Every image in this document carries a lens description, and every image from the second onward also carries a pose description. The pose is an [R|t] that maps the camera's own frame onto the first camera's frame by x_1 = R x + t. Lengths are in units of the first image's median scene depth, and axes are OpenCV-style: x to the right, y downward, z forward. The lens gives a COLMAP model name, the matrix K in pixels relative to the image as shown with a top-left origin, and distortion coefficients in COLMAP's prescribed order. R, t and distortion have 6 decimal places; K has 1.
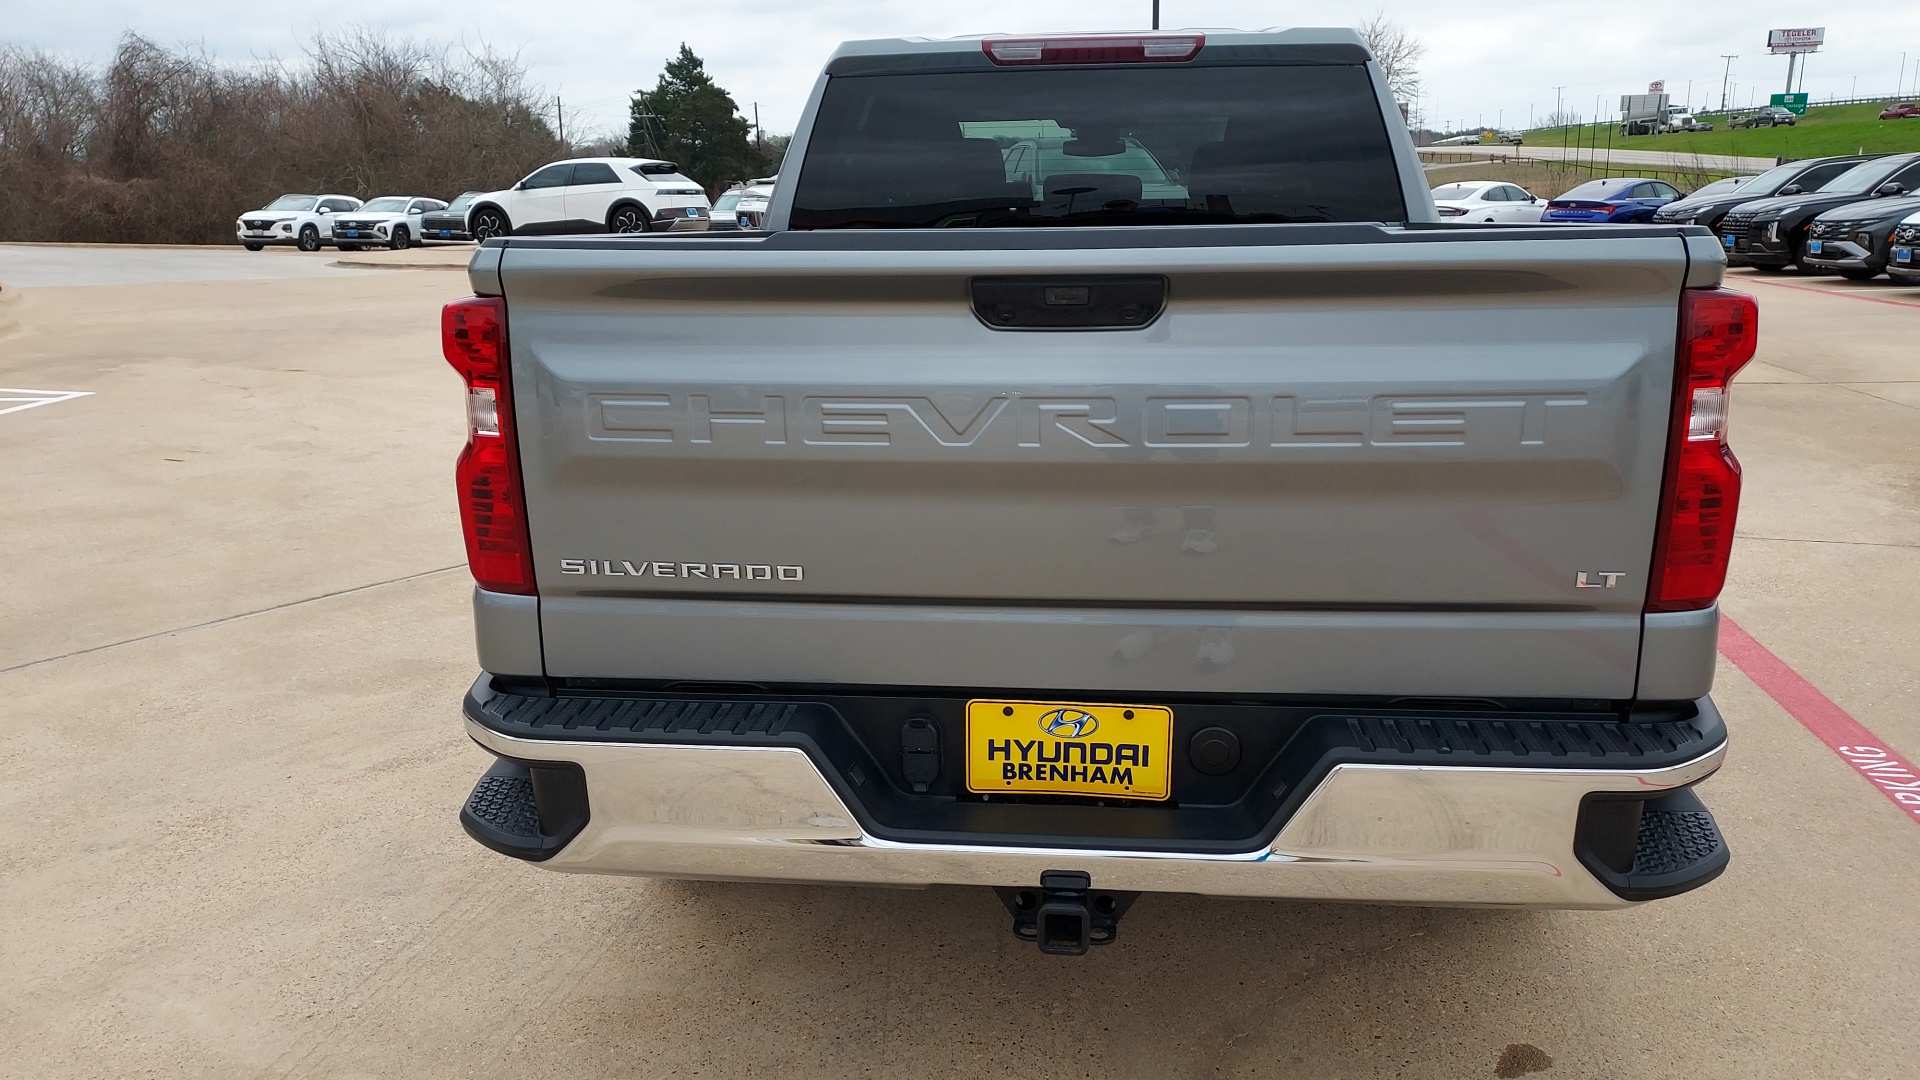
lens RADIAL K [[1386.5, 0, 993.3], [0, 1386.5, 520.0], [0, 0, 1]] dist [0.061907, -0.044925]
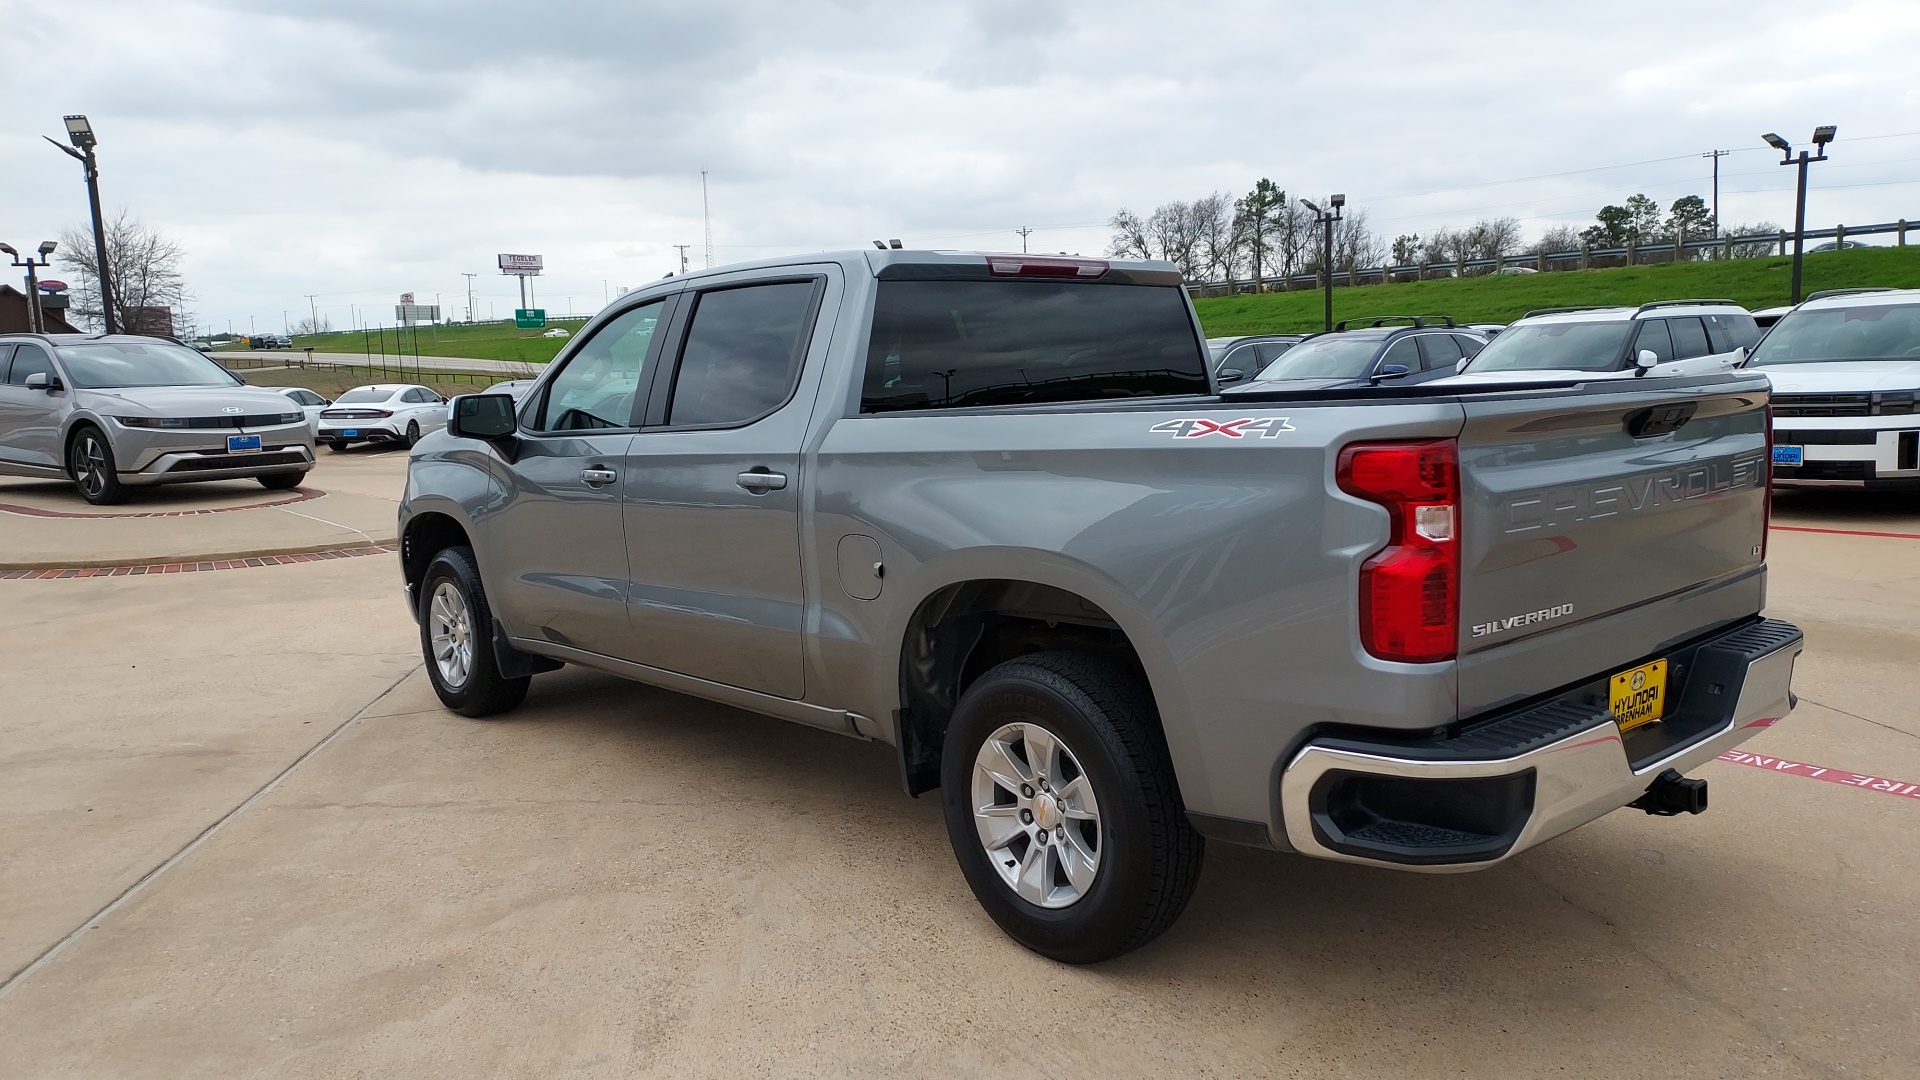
lens RADIAL K [[1386.5, 0, 958.6], [0, 1386.5, 526.3], [0, 0, 1]] dist [0.061907, -0.044925]
pose [[0.683721, -0.094121, 0.723648, -0.119788], [0.192182, 0.979865, -0.054132, -0.006729], [-0.703982, 0.176083, 0.688043, 0.029184]]
